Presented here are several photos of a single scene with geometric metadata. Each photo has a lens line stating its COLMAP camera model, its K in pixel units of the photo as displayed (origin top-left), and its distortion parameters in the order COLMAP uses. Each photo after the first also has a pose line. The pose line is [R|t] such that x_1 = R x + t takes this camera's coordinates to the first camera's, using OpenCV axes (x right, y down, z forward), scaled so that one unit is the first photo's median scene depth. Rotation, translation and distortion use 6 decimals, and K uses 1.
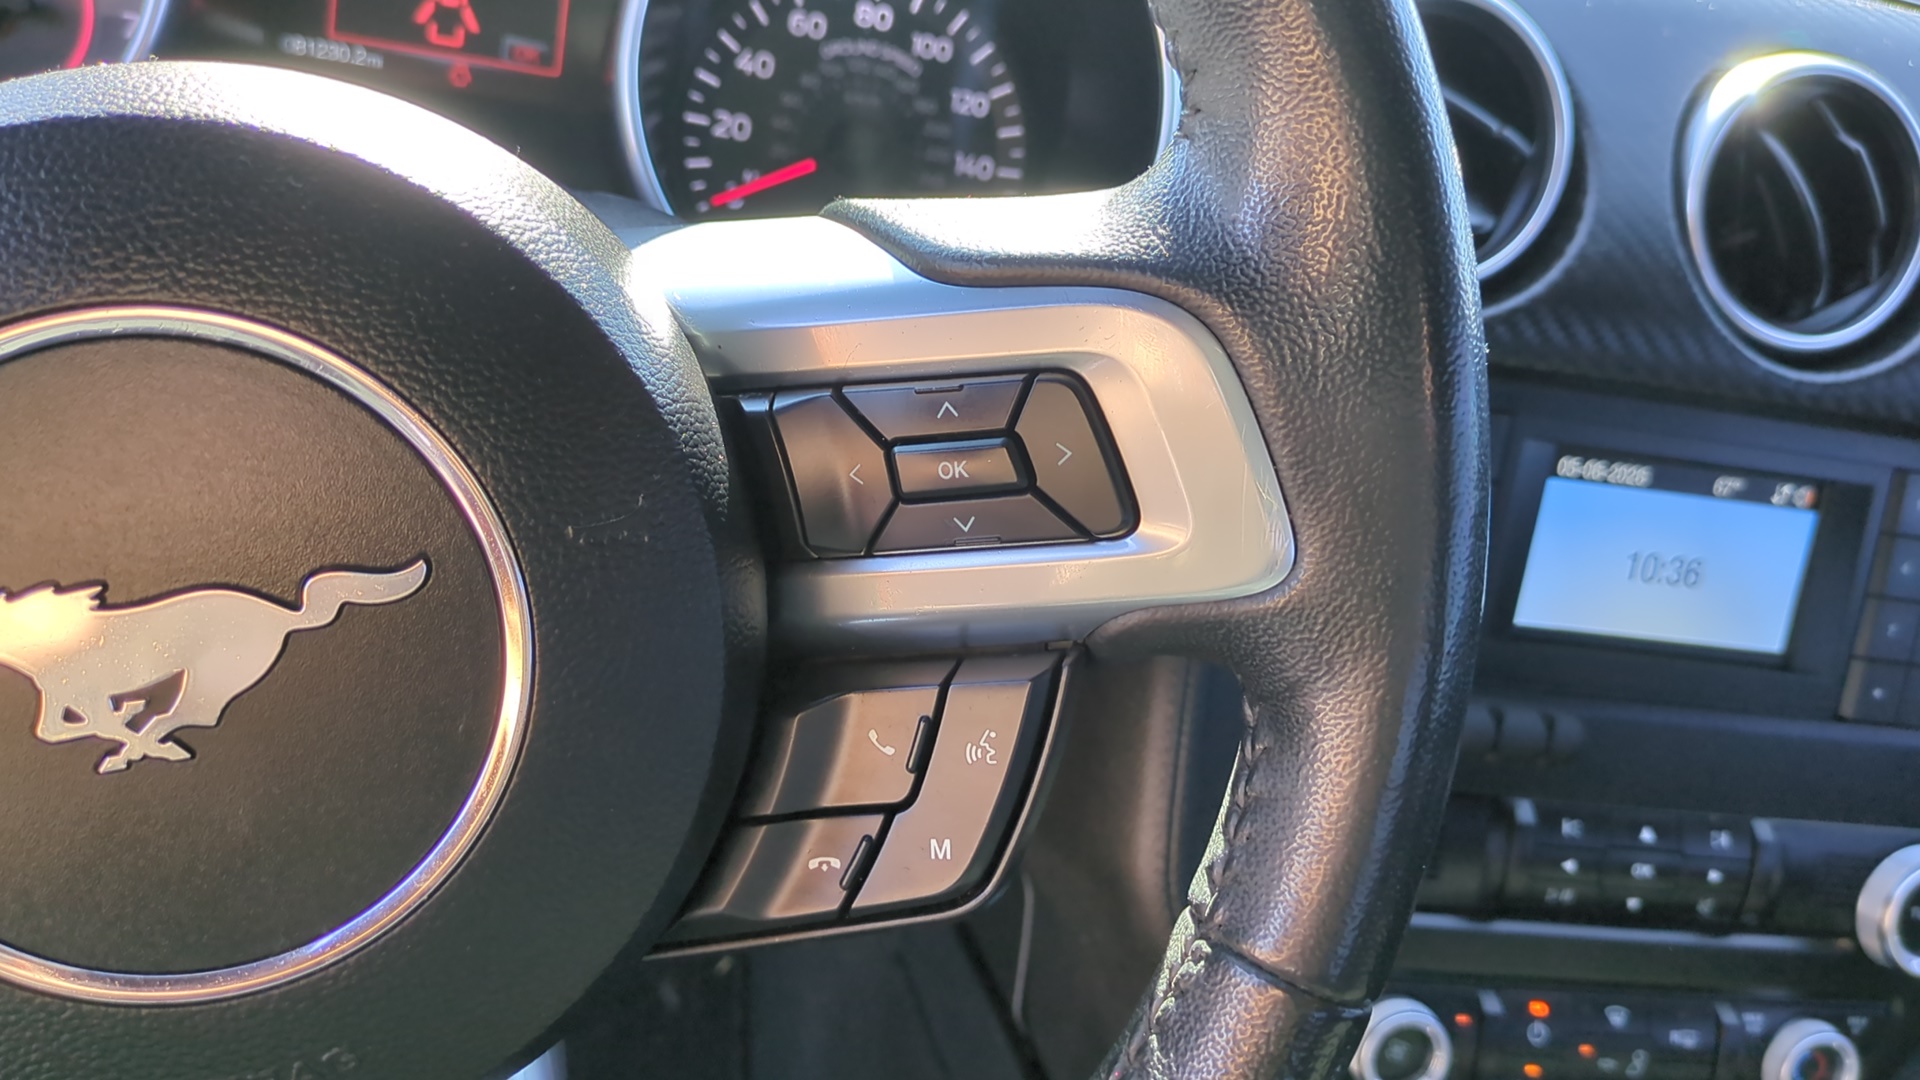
lens RADIAL K [[1651.0, 0, 978.6], [0, 1651.0, 530.9], [0, 0, 1]] dist [0.048635, -0.068345]
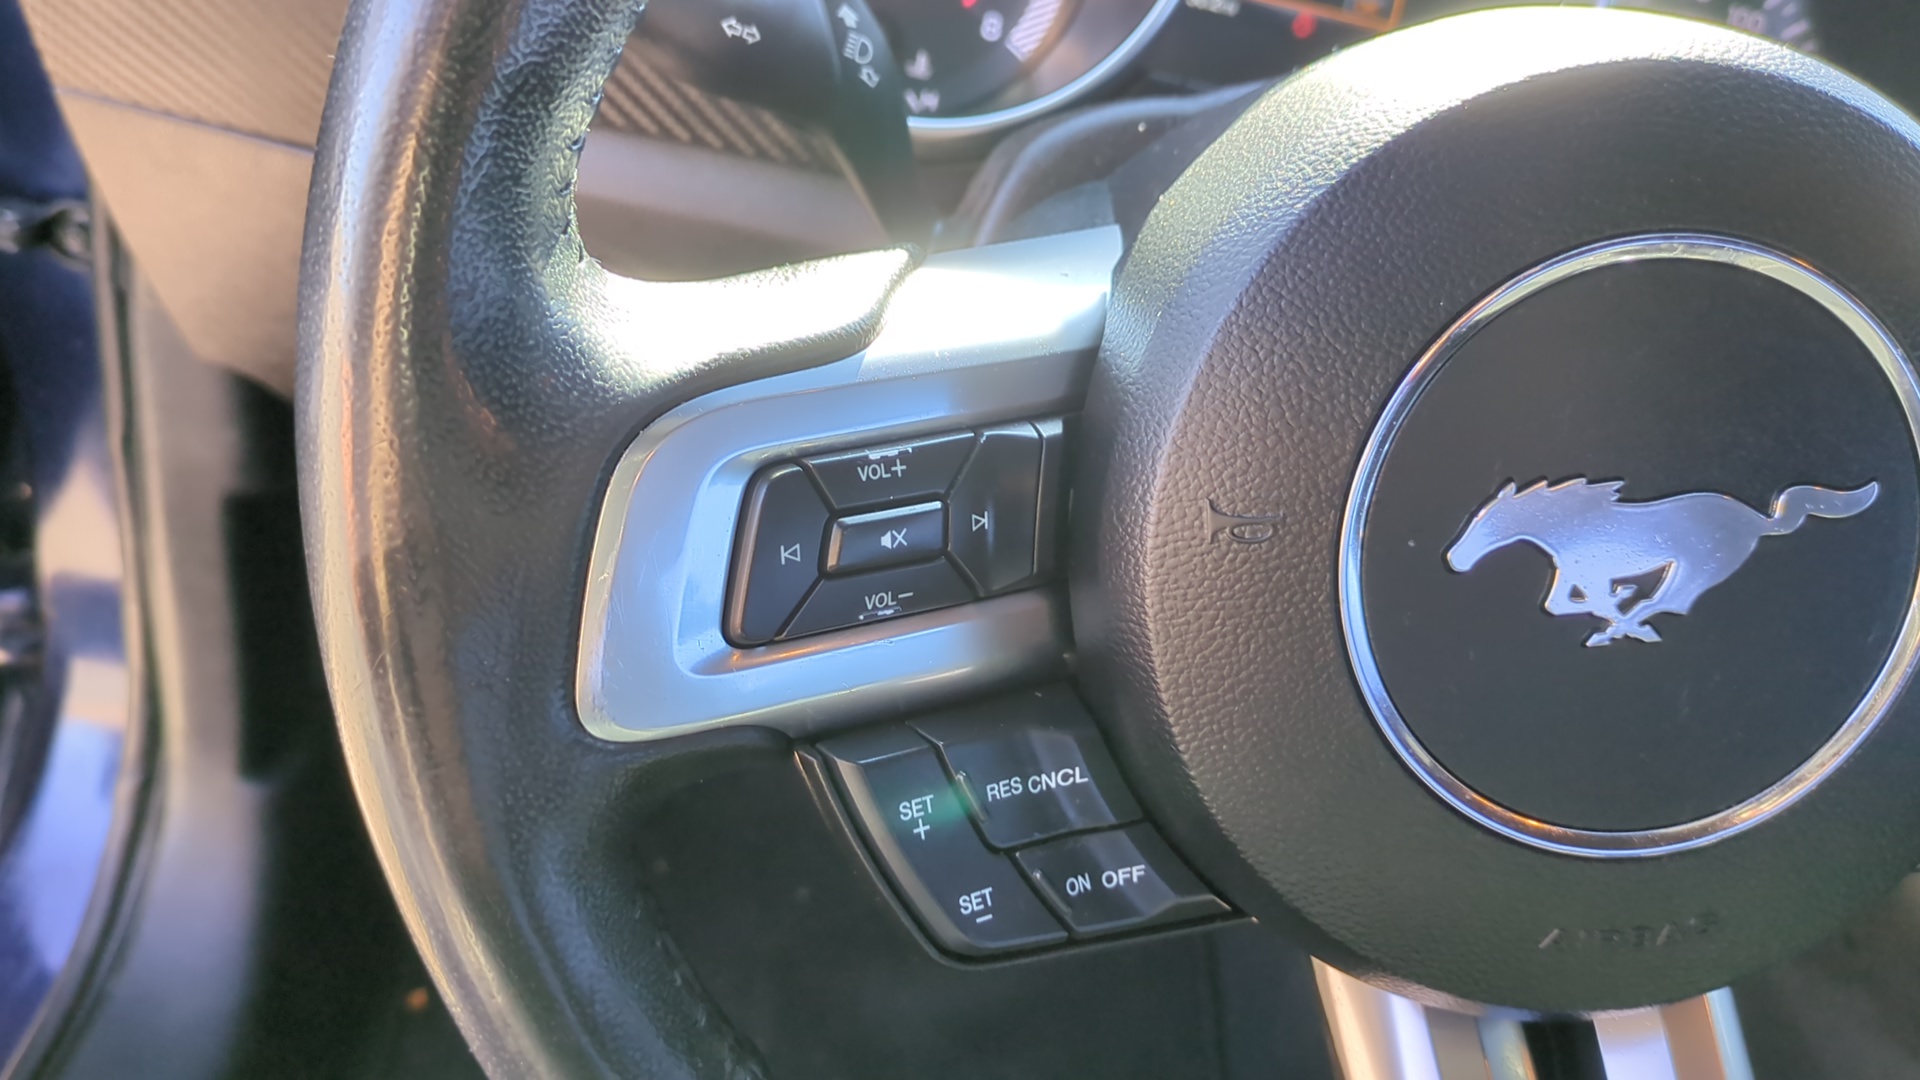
lens RADIAL K [[1651.0, 0, 965.0], [0, 1651.0, 539.6], [0, 0, 1]] dist [0.048635, -0.068345]
pose [[0.989407, 0.088842, -0.114809, -0.392557], [-0.086101, 0.995875, 0.028623, 0.036755], [0.116878, -0.018434, 0.992975, -0.080520]]
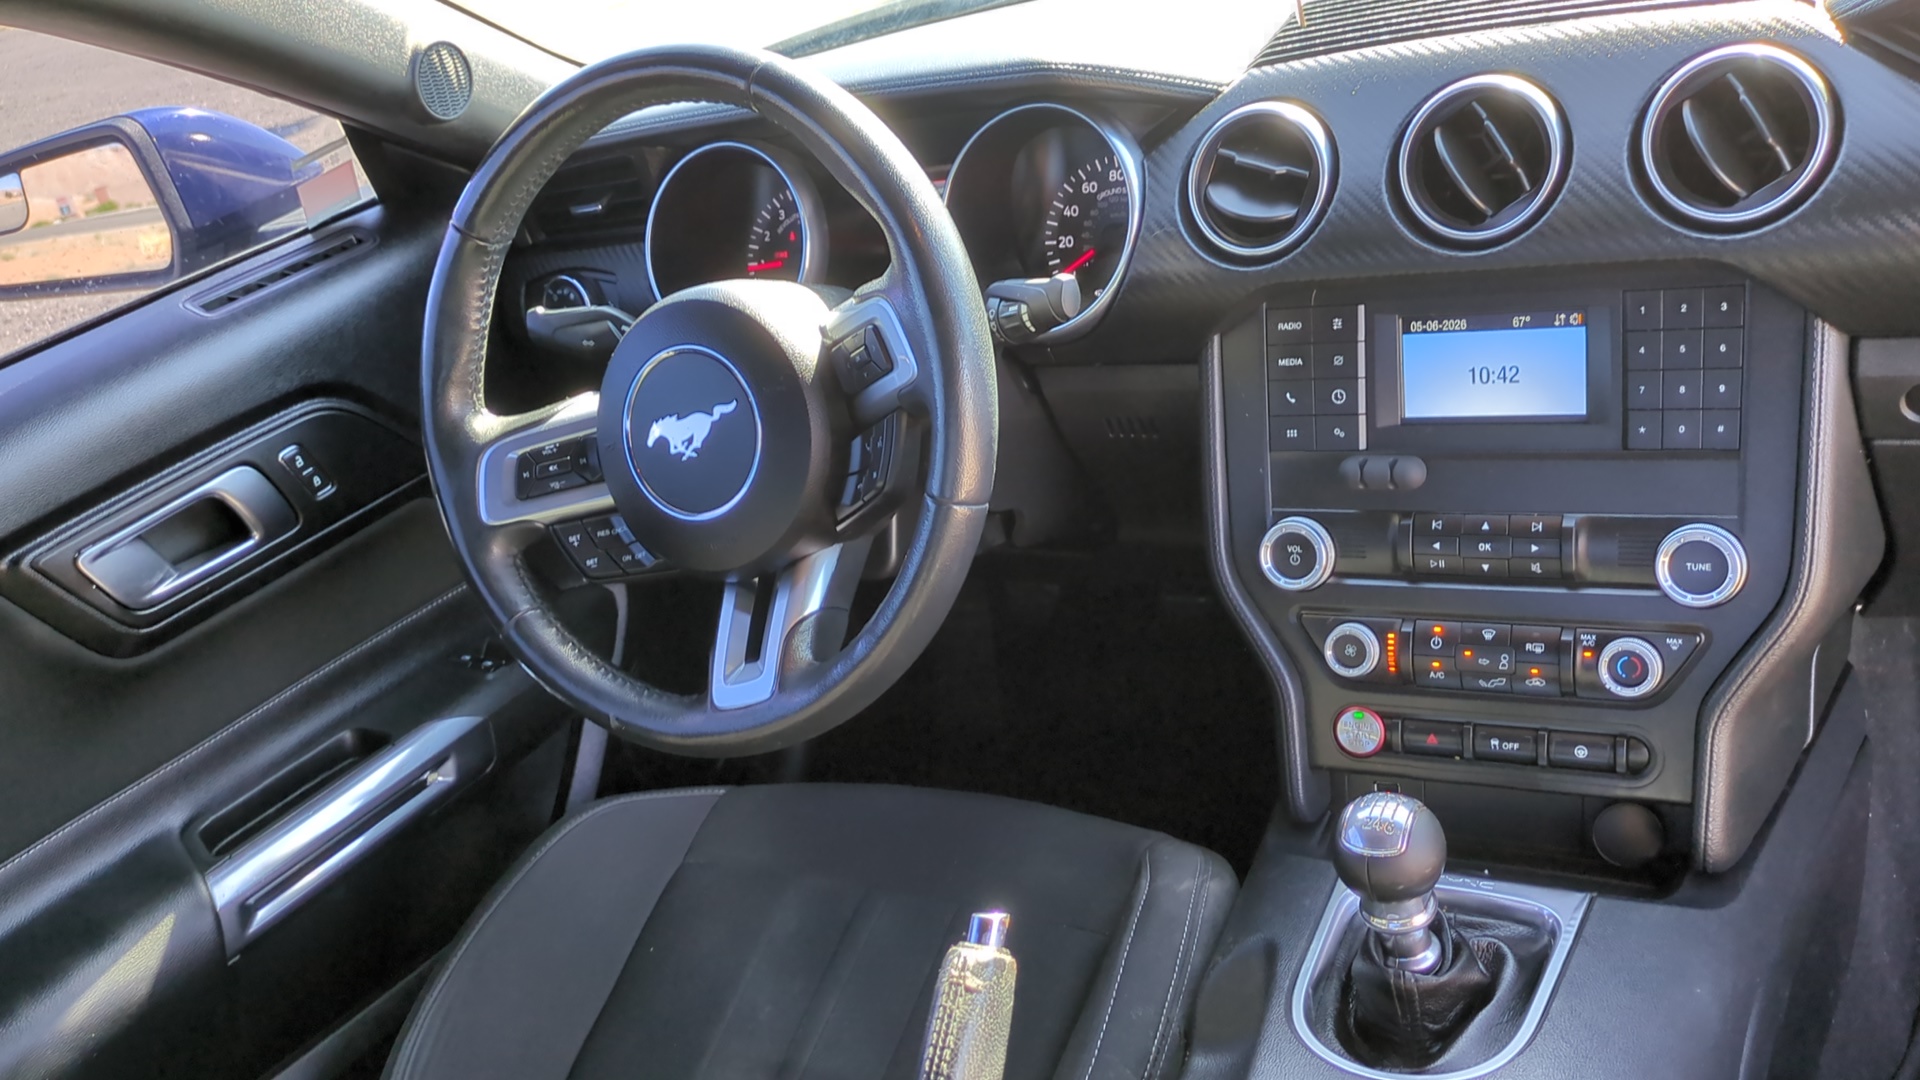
lens RADIAL K [[1651.0, 0, 969.5], [0, 1651.0, 546.5], [0, 0, 1]] dist [0.048635, -0.068345]
pose [[0.710338, -0.089636, -0.698130, 1.346786], [0.052766, 0.995848, -0.074173, 0.333270], [0.701880, 0.015850, 0.712119, -0.676682]]
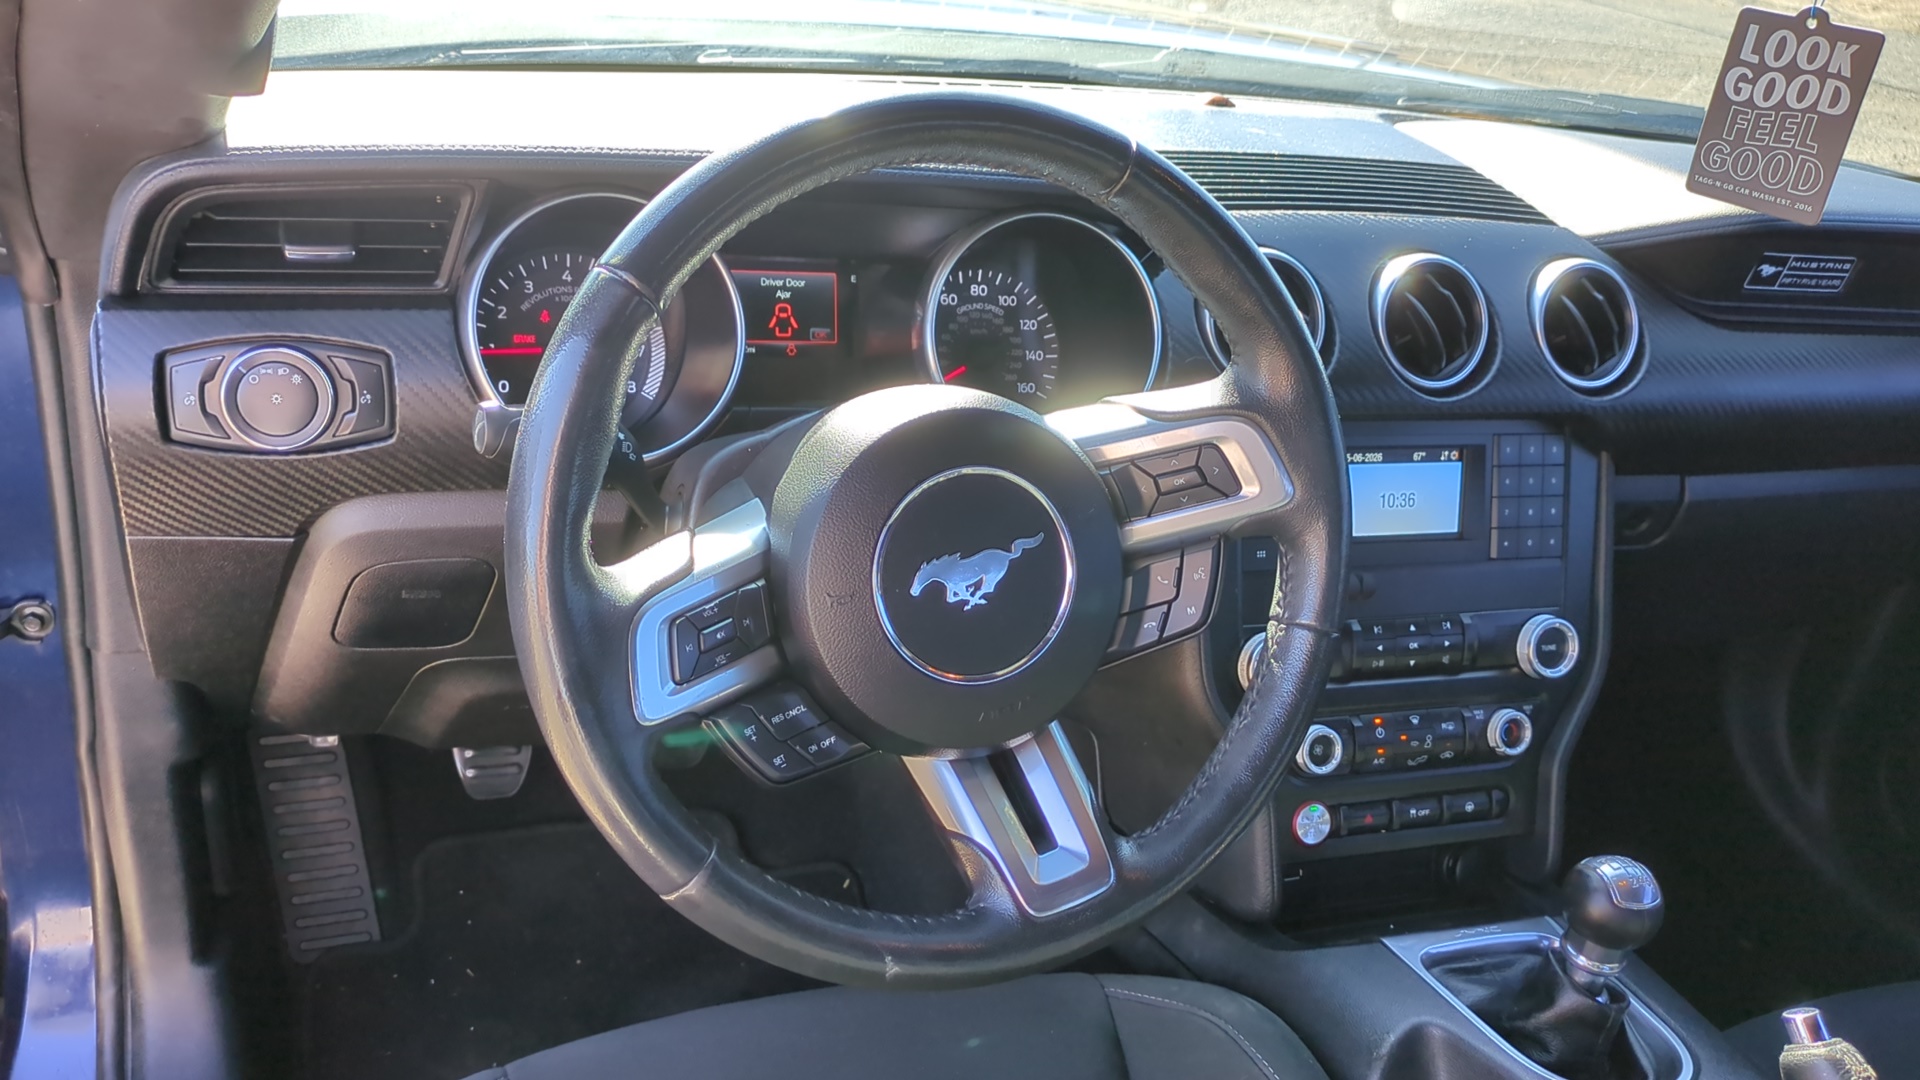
lens RADIAL K [[1651.0, 0, 968.2], [0, 1651.0, 537.5], [0, 0, 1]] dist [0.048635, -0.068345]
pose [[0.974772, -0.161499, 0.154070, -0.473356], [0.168798, 0.985013, -0.035443, 0.057226], [-0.146037, 0.060555, 0.987424, -1.042054]]
